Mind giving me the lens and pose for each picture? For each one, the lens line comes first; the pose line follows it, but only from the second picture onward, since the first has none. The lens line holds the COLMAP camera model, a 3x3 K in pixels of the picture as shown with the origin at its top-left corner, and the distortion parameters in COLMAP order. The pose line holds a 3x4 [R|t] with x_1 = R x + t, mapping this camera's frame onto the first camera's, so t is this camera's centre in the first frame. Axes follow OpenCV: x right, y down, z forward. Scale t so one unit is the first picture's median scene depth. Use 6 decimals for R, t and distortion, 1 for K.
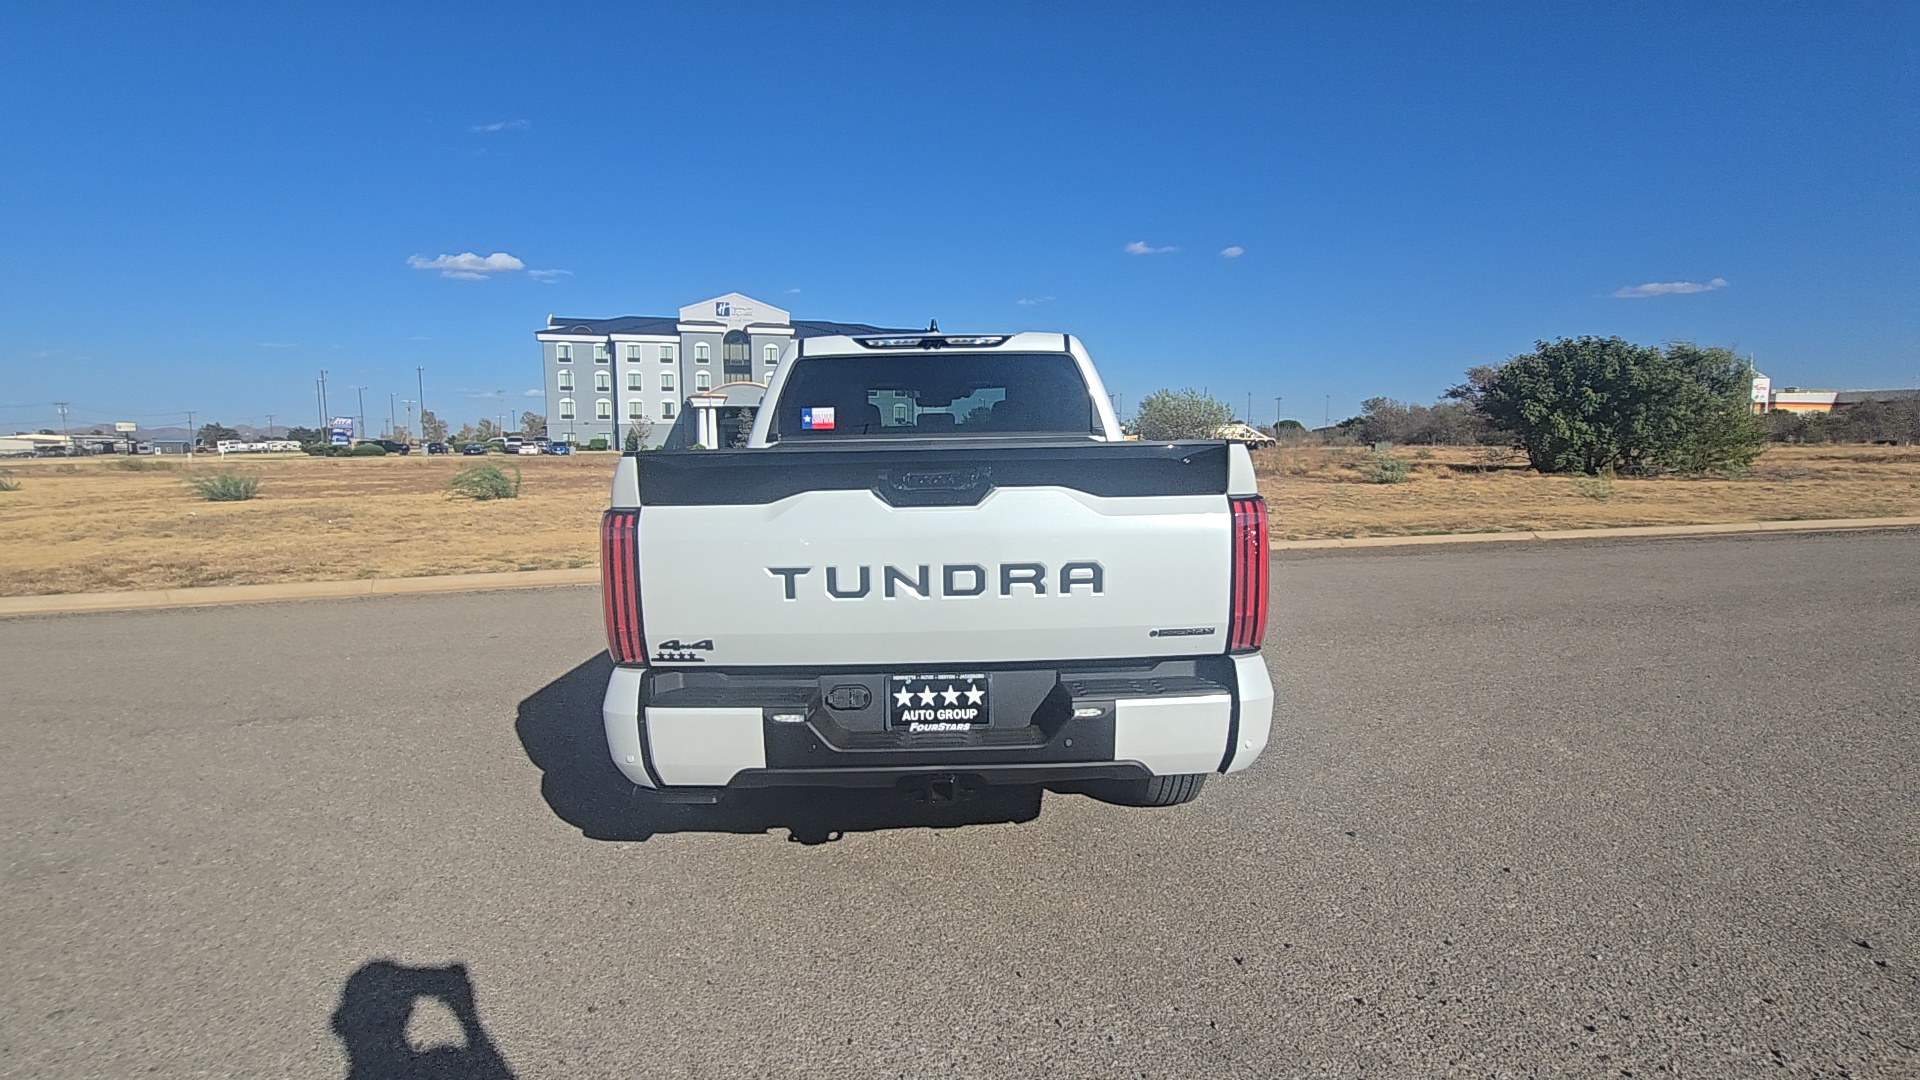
lens RADIAL K [[962.3, 0, 960.0], [0, 962.3, 540.0], [0, 0, 1]] dist [-0.003291, 0.000782]
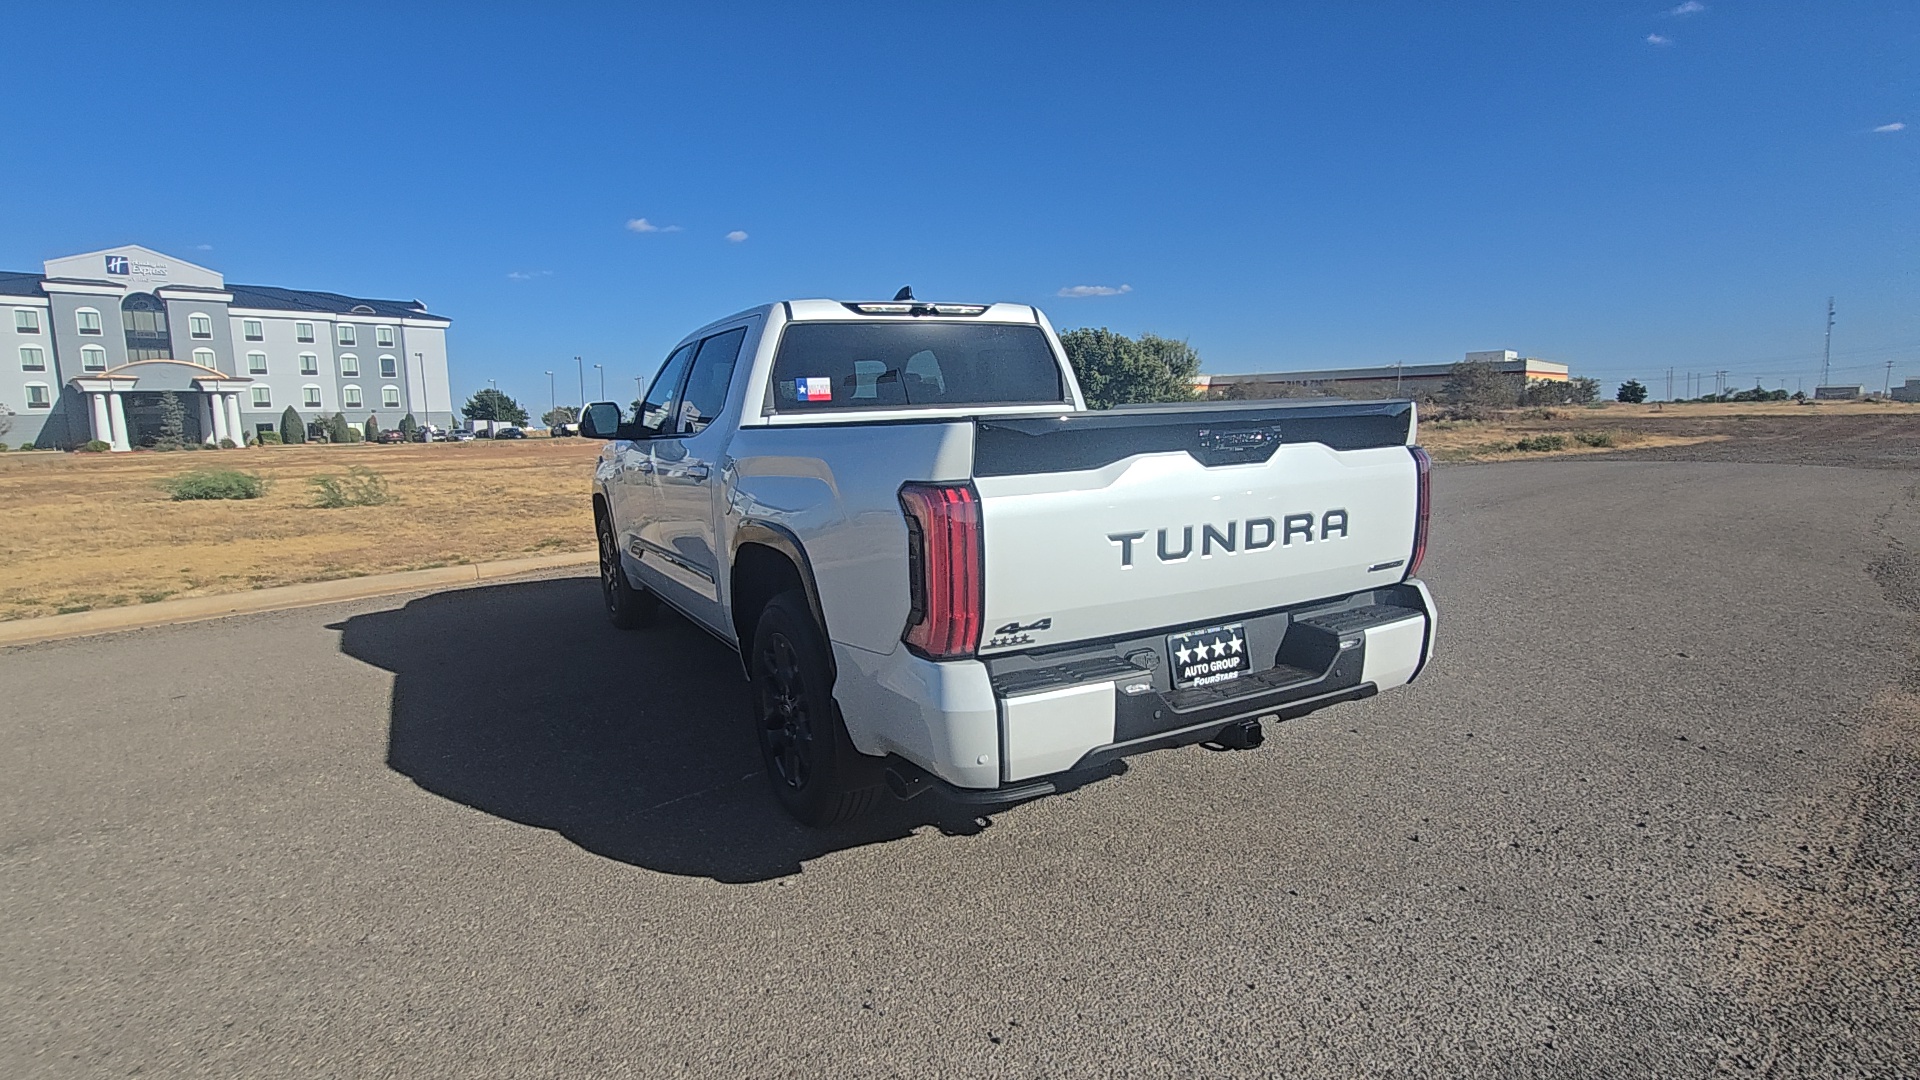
lens RADIAL K [[962.3, 0, 960.0], [0, 962.3, 540.0], [0, 0, 1]] dist [-0.003291, 0.000782]
pose [[0.887223, -0.074846, 0.455229, -0.120375], [0.066886, 0.997195, 0.033595, -0.001360], [-0.456466, 0.000642, 0.889740, 0.033171]]
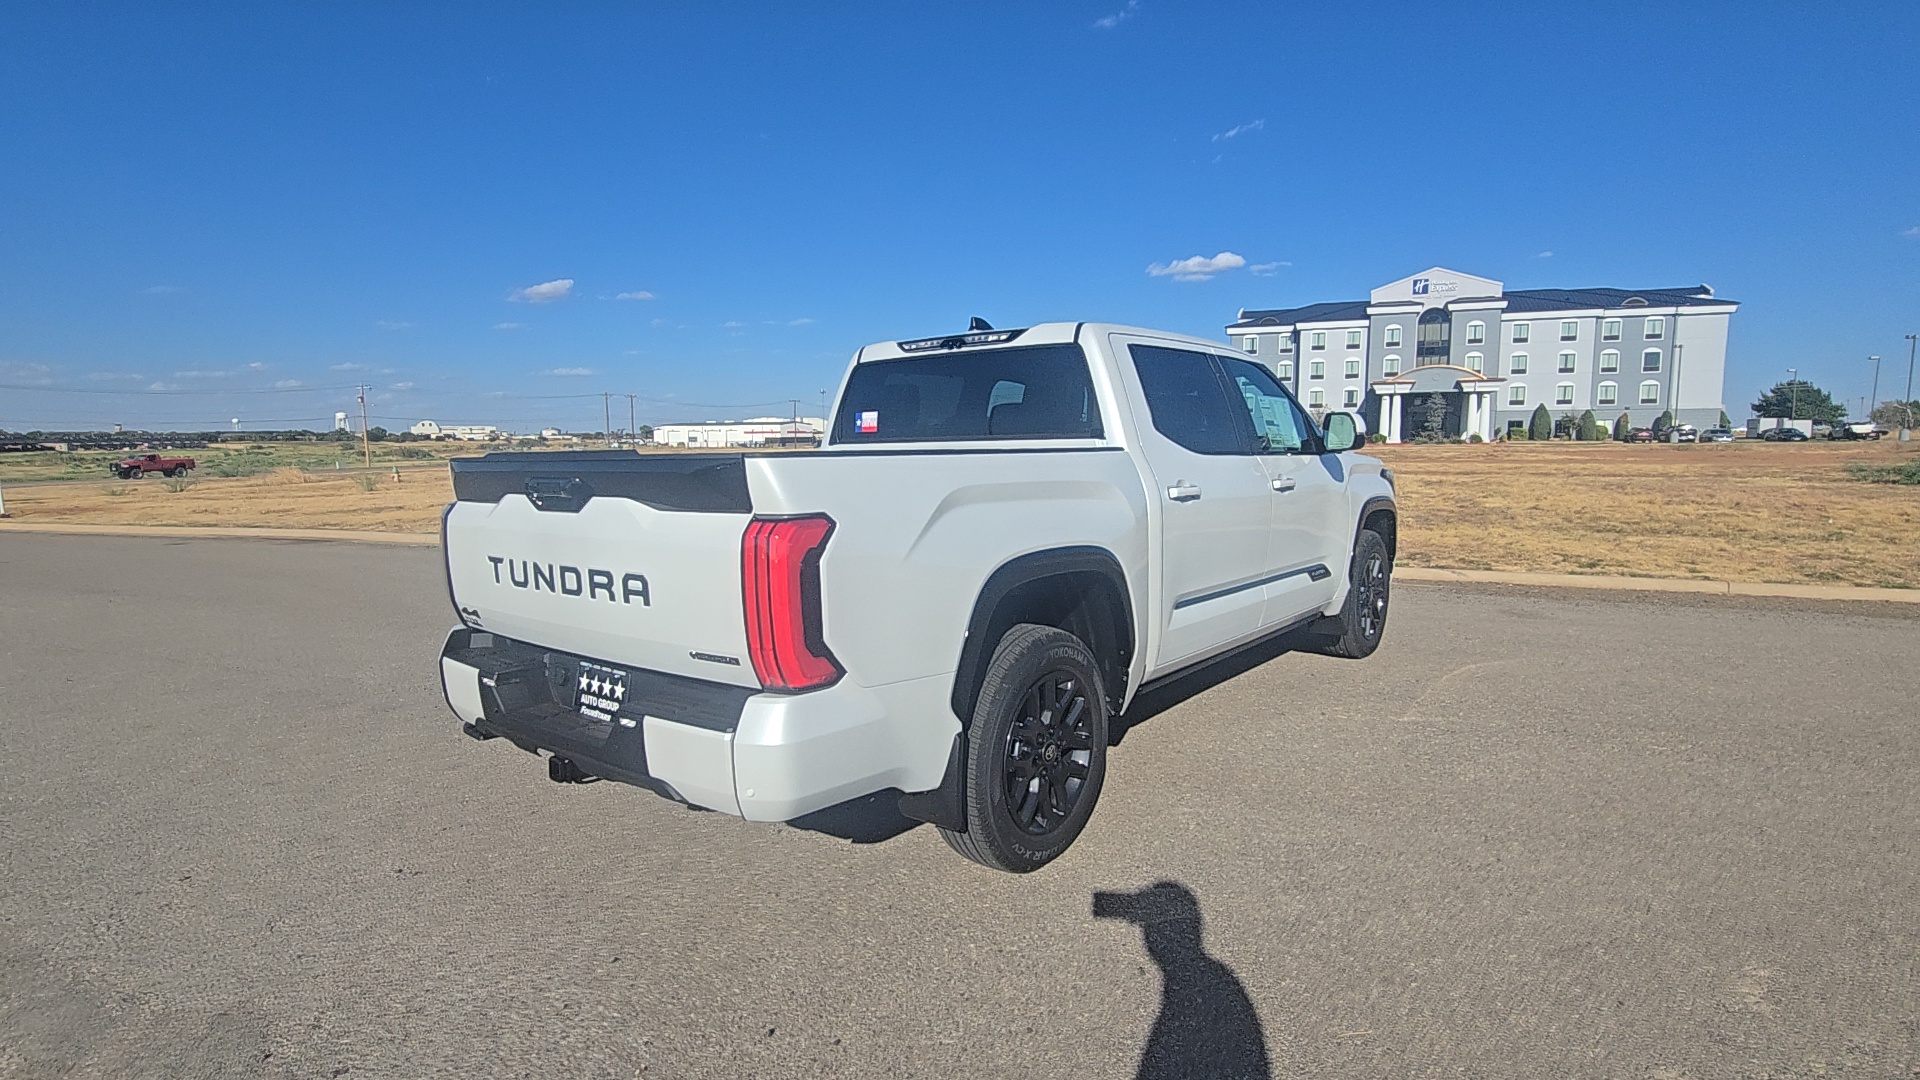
lens RADIAL K [[967.9, 0, 958.2], [0, 967.9, 541.9], [0, 0, 1]] dist [0.000035, 0.000092]
pose [[0.769183, 0.067043, -0.635502, 0.162509], [-0.059332, 0.997678, 0.033437, -0.009949], [0.636268, 0.011986, 0.771375, 0.067423]]
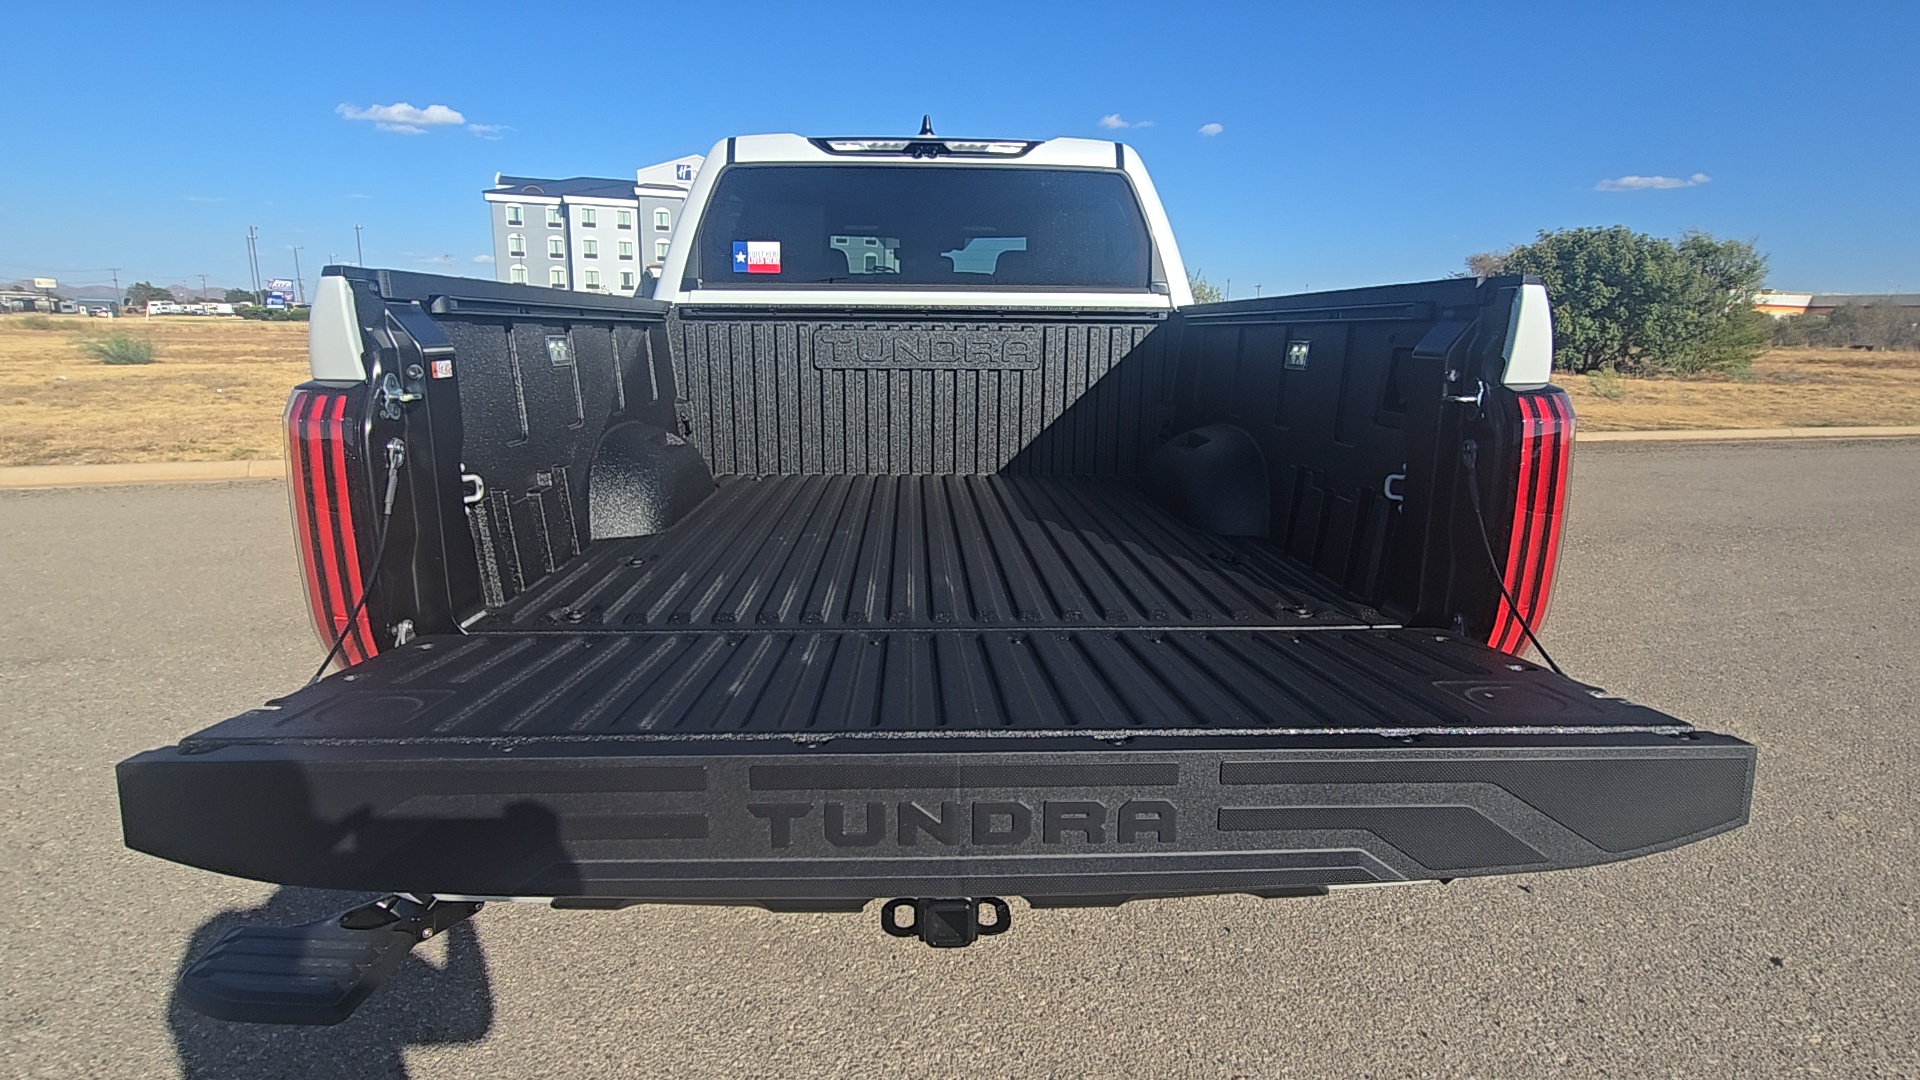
lens RADIAL K [[967.9, 0, 958.2], [0, 967.9, 541.9], [0, 0, 1]] dist [0.000035, 0.000092]
pose [[0.999327, 0.019216, 0.031262, -0.005650], [-0.022829, 0.992551, 0.119673, -0.002790], [-0.028729, -0.120306, 0.992321, 0.076054]]
